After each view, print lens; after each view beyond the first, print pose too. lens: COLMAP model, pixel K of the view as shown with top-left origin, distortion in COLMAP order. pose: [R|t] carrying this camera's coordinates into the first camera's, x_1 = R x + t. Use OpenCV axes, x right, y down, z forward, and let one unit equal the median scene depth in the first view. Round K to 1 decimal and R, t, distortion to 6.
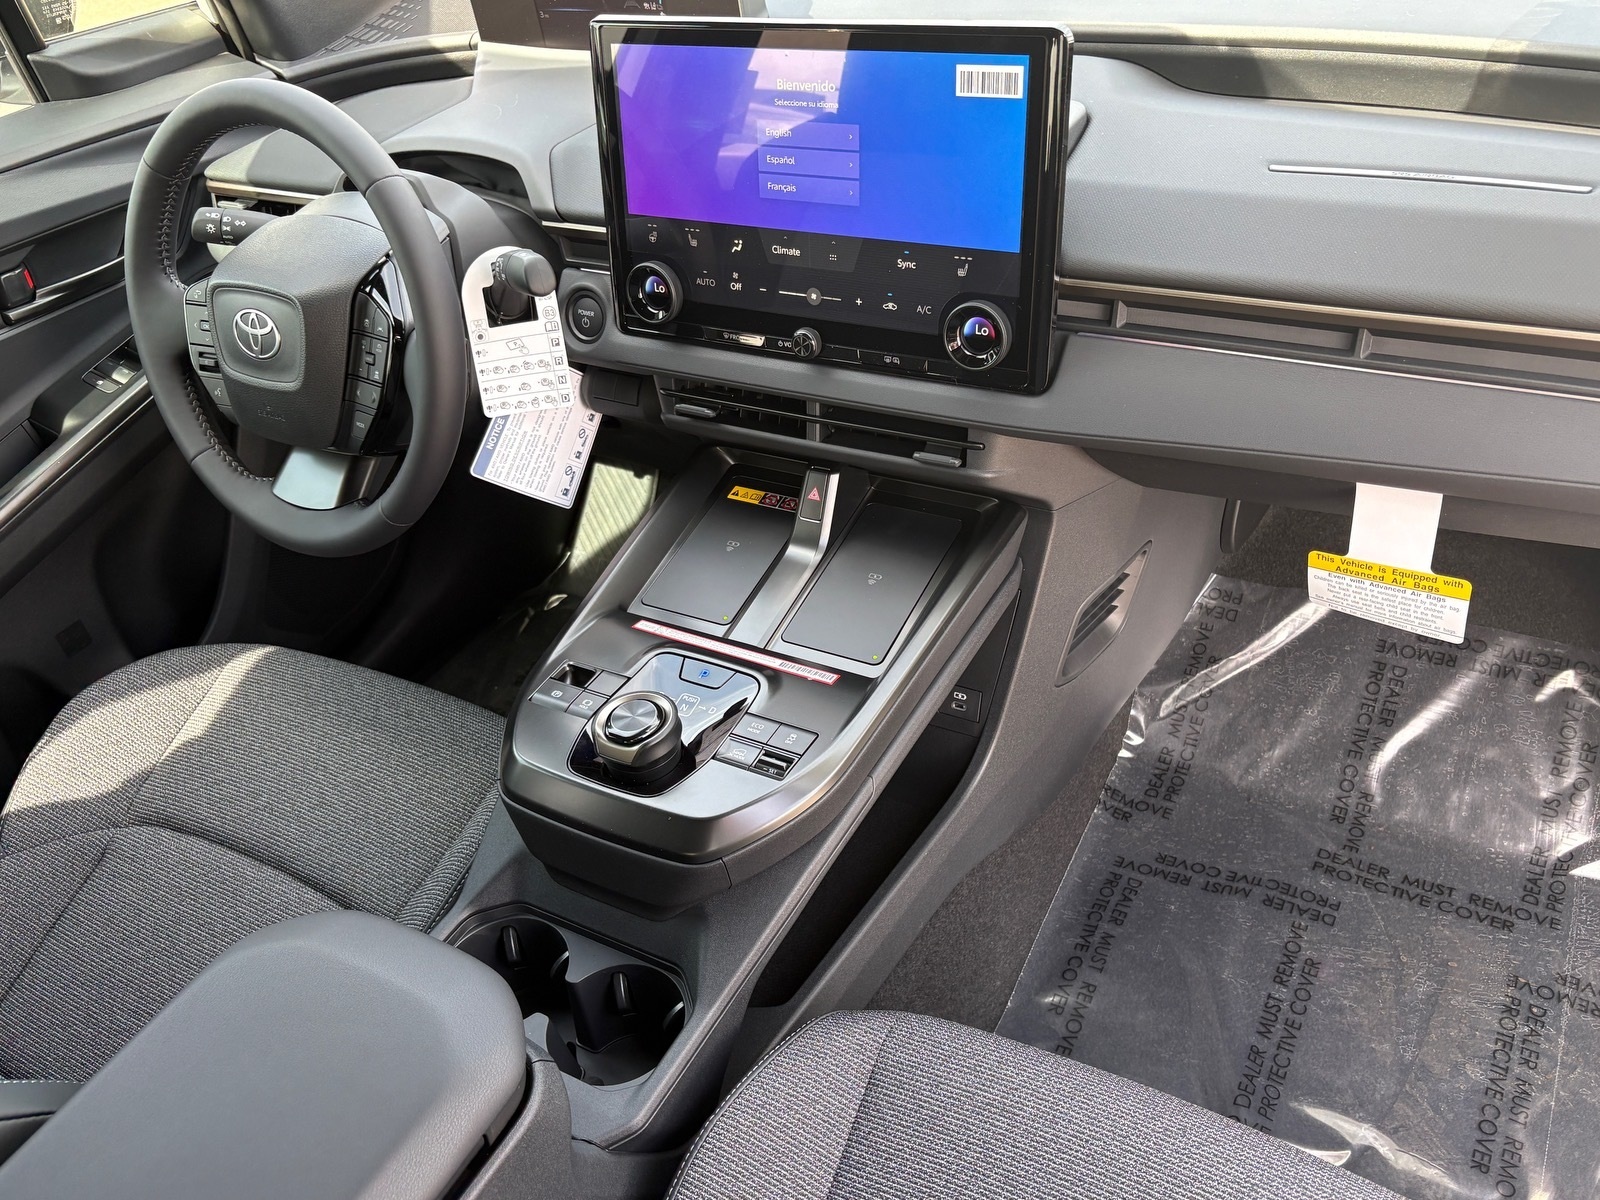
lens RADIAL K [[1346.8, 0, 800.0], [0, 1346.8, 600.0], [0, 0, 1]] dist [0.002672, 0.002616]
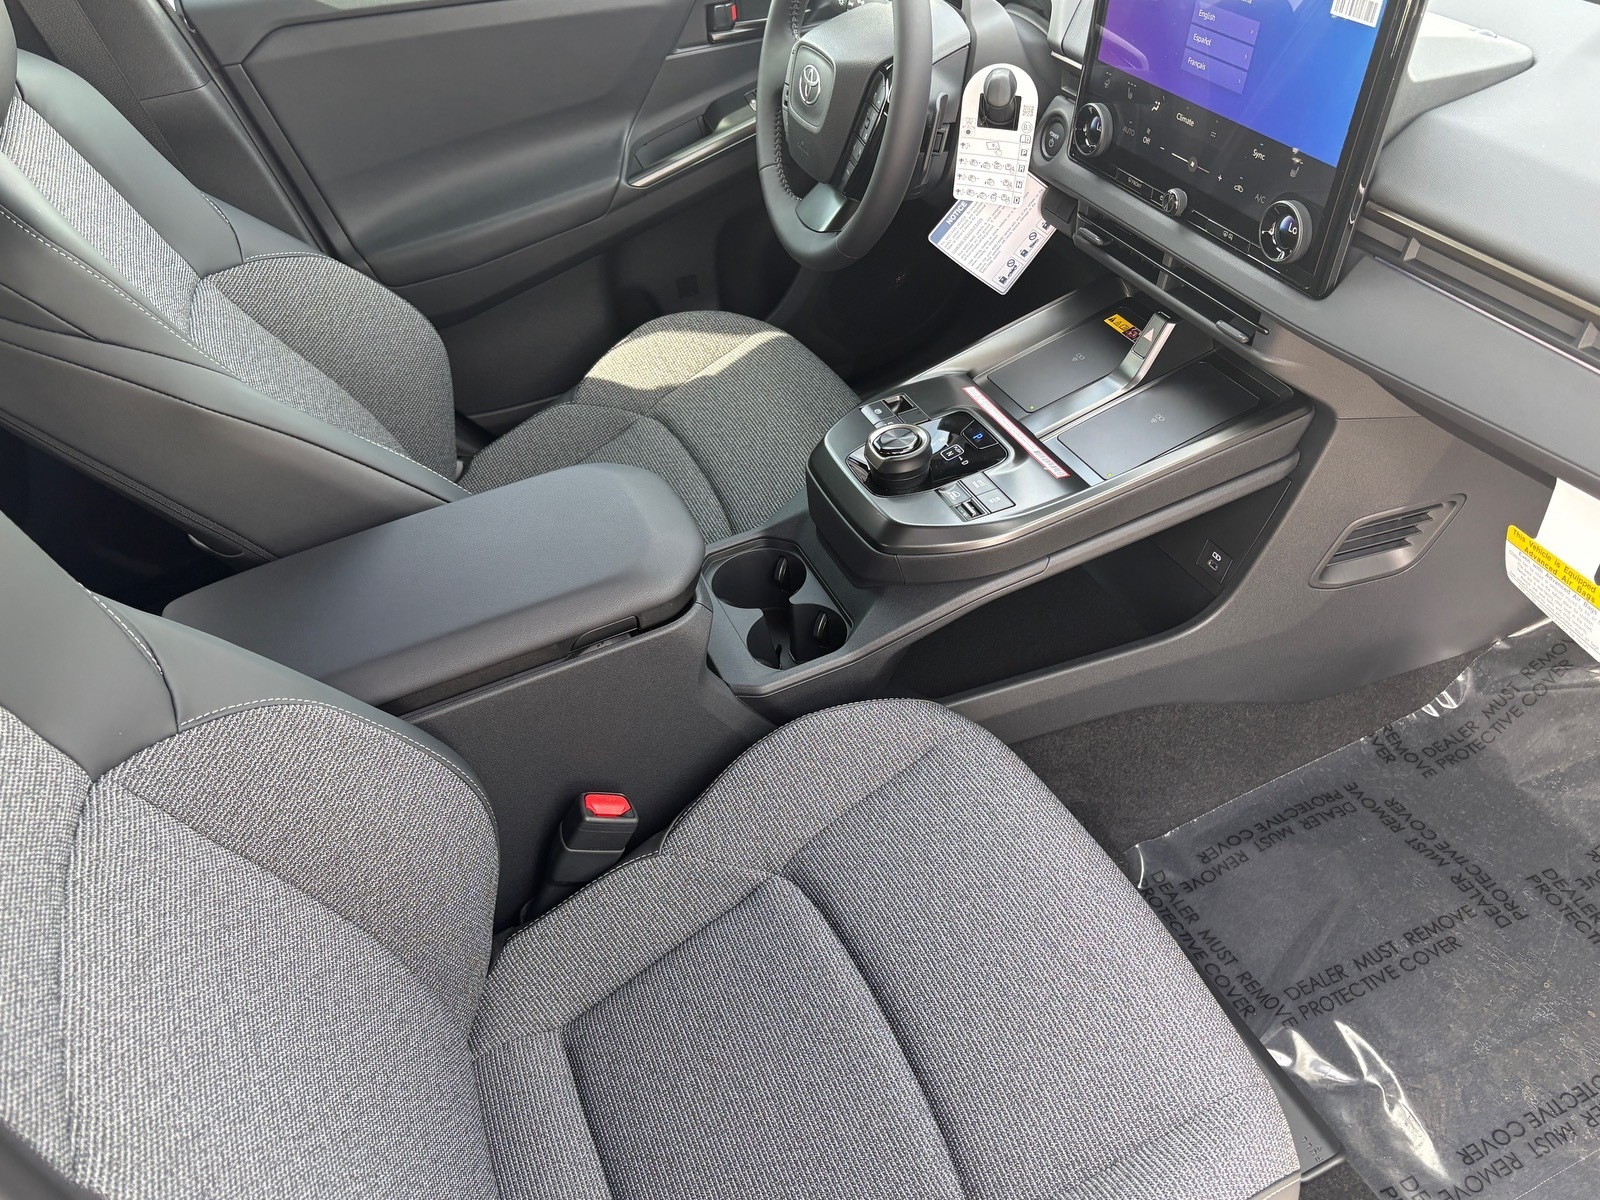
lens RADIAL K [[1378.4, 0, 800.0], [0, 1378.4, 600.0], [0, 0, 1]] dist [-0.021869, -0.000947]
pose [[0.787108, 0.406743, -0.463704, 0.397074], [-0.352962, 0.913531, 0.202184, -0.003414], [0.505845, 0.004529, 0.862612, -0.162751]]
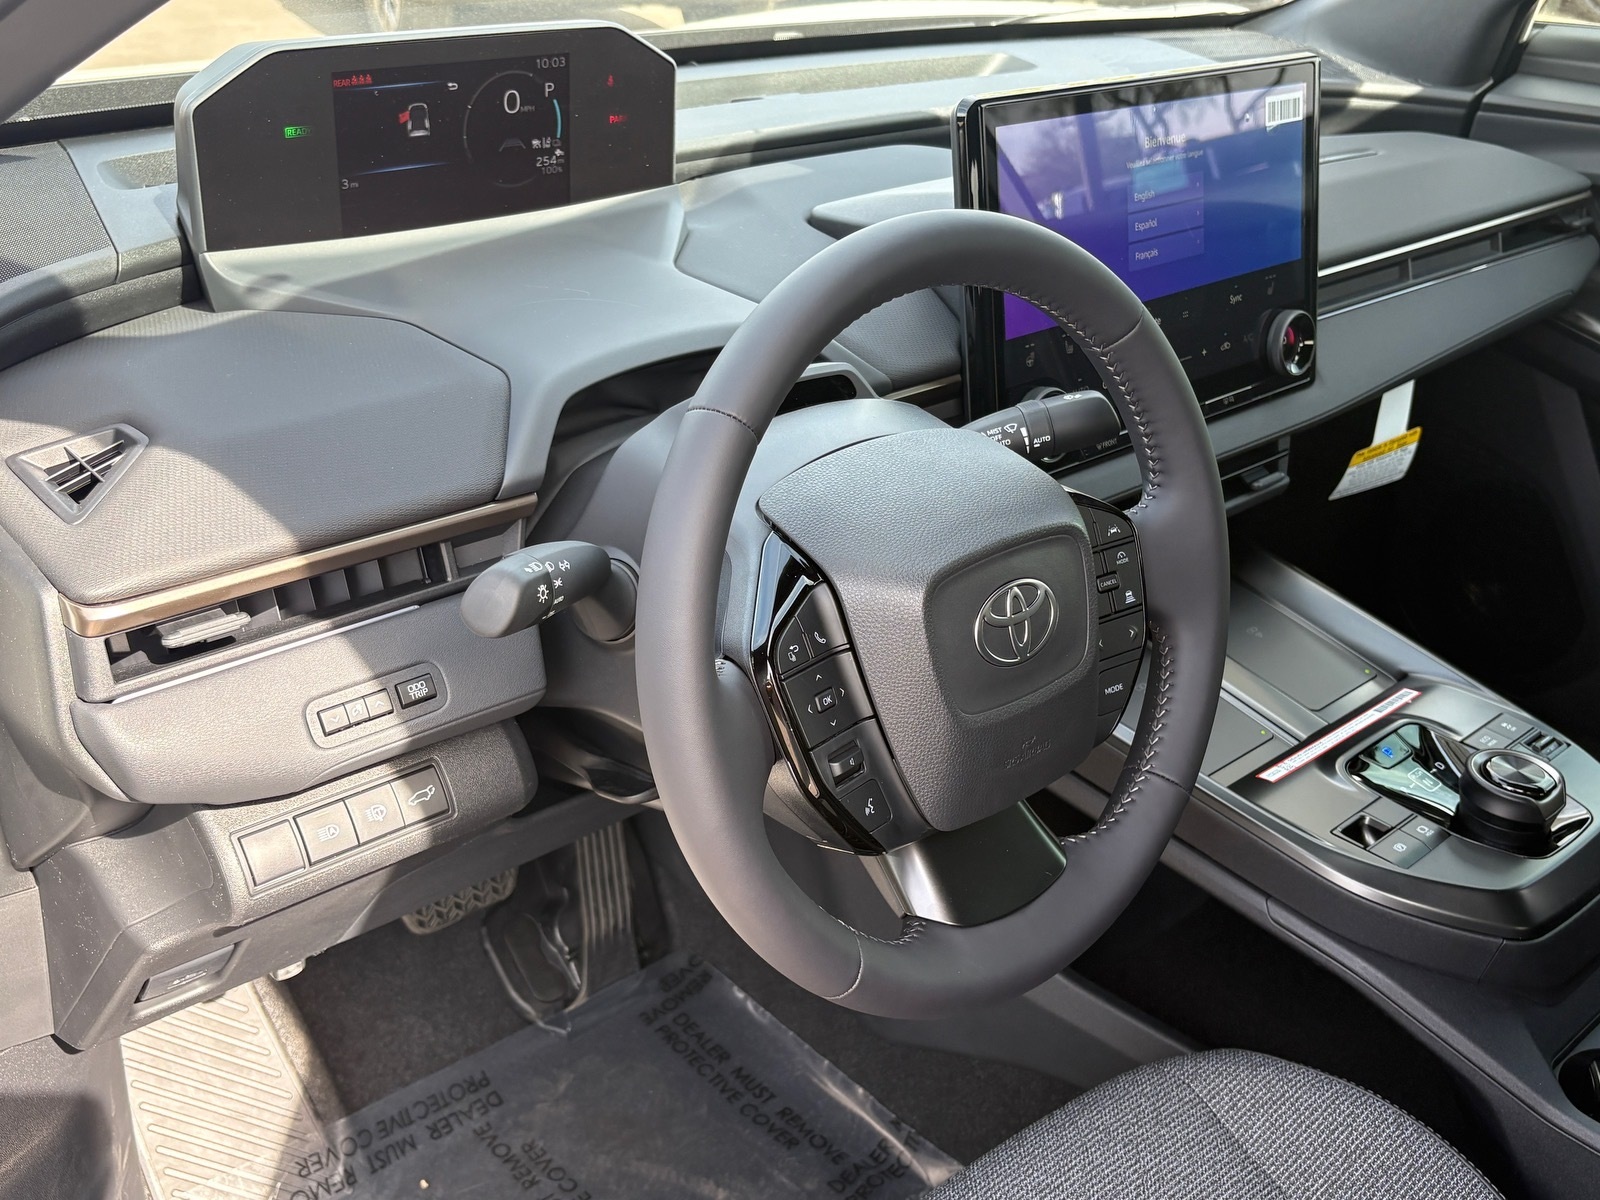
lens RADIAL K [[1666.7, 0, 800.0], [0, 1666.7, 600.0], [0, 0, 1]] dist [0.002099, -0.040818]
pose [[0.305905, -0.319151, 0.896975, -1.019690], [0.495963, 0.857626, 0.136007, -0.329979], [-0.812677, 0.403261, 0.420639, 0.715442]]
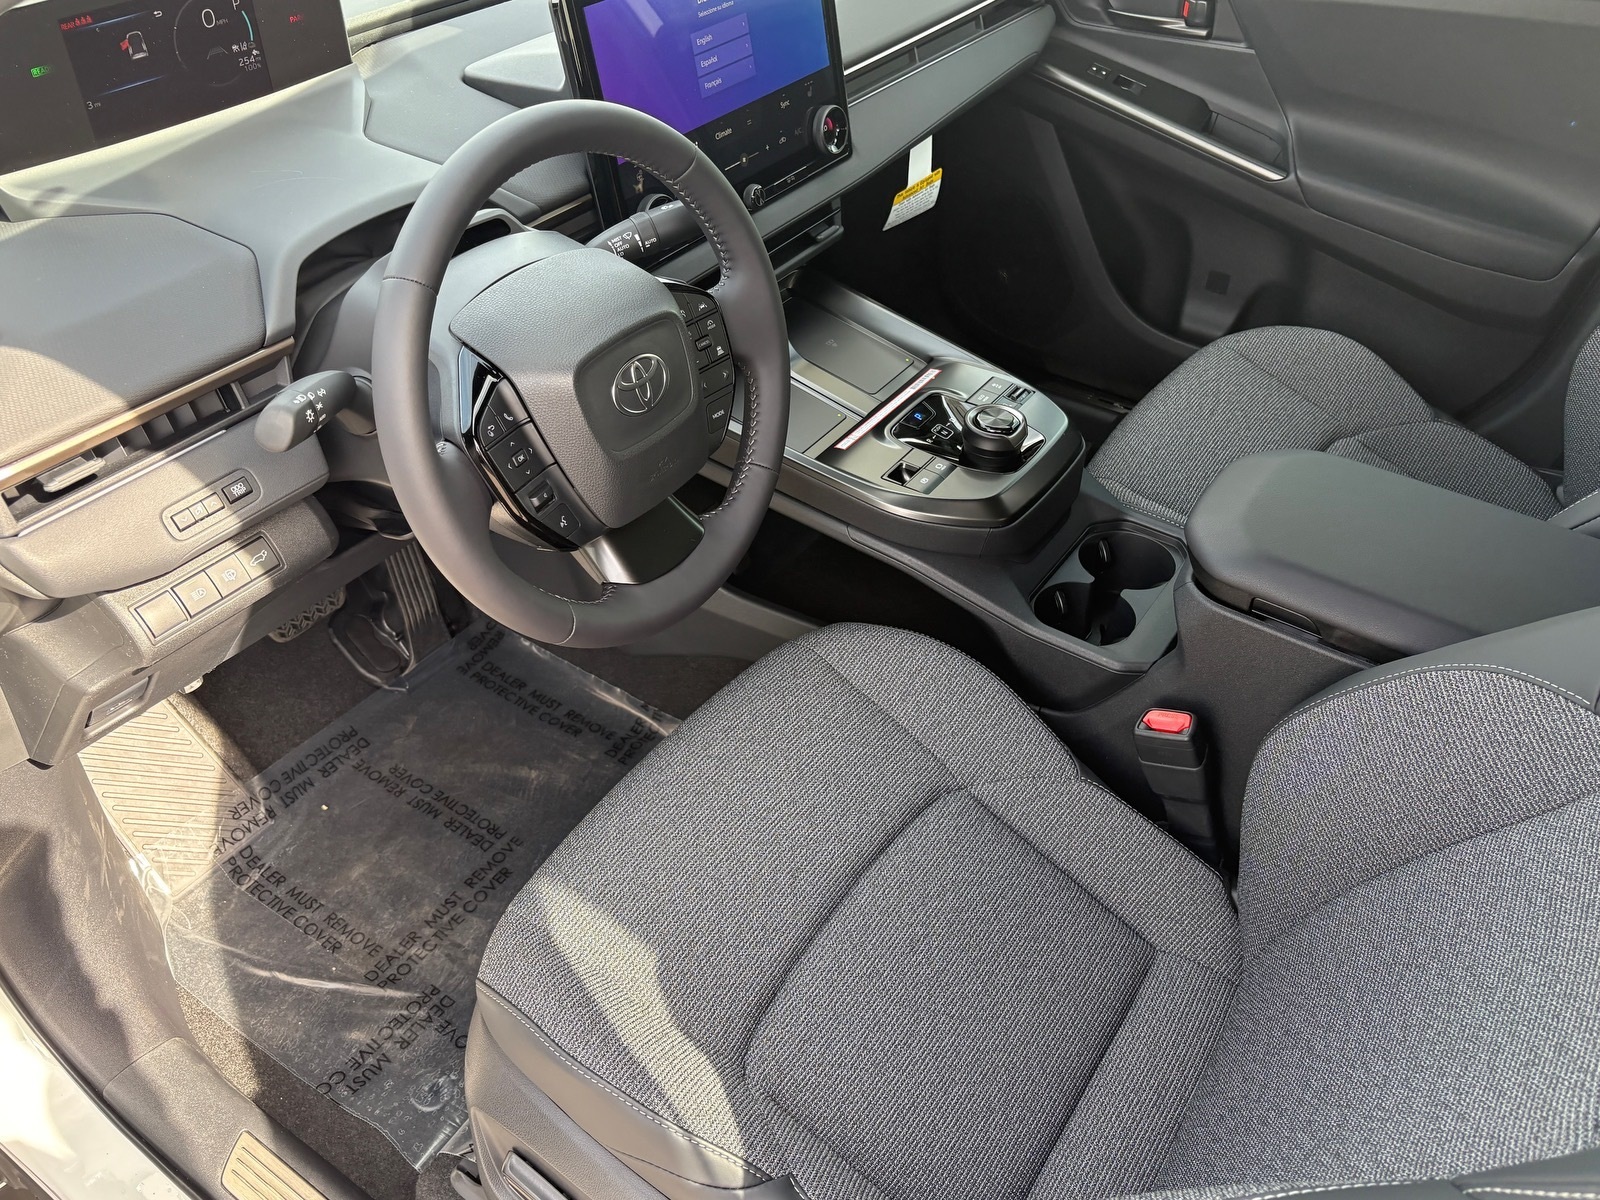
lens RADIAL K [[1288.5, 0, 800.0], [0, 1288.5, 600.0], [0, 0, 1]] dist [0.019347, -0.037635]
pose [[0.086768, -0.548036, 0.831942, -1.112851], [0.571324, 0.711493, 0.409105, -0.359984], [-0.816125, 0.439811, 0.374841, 0.613278]]
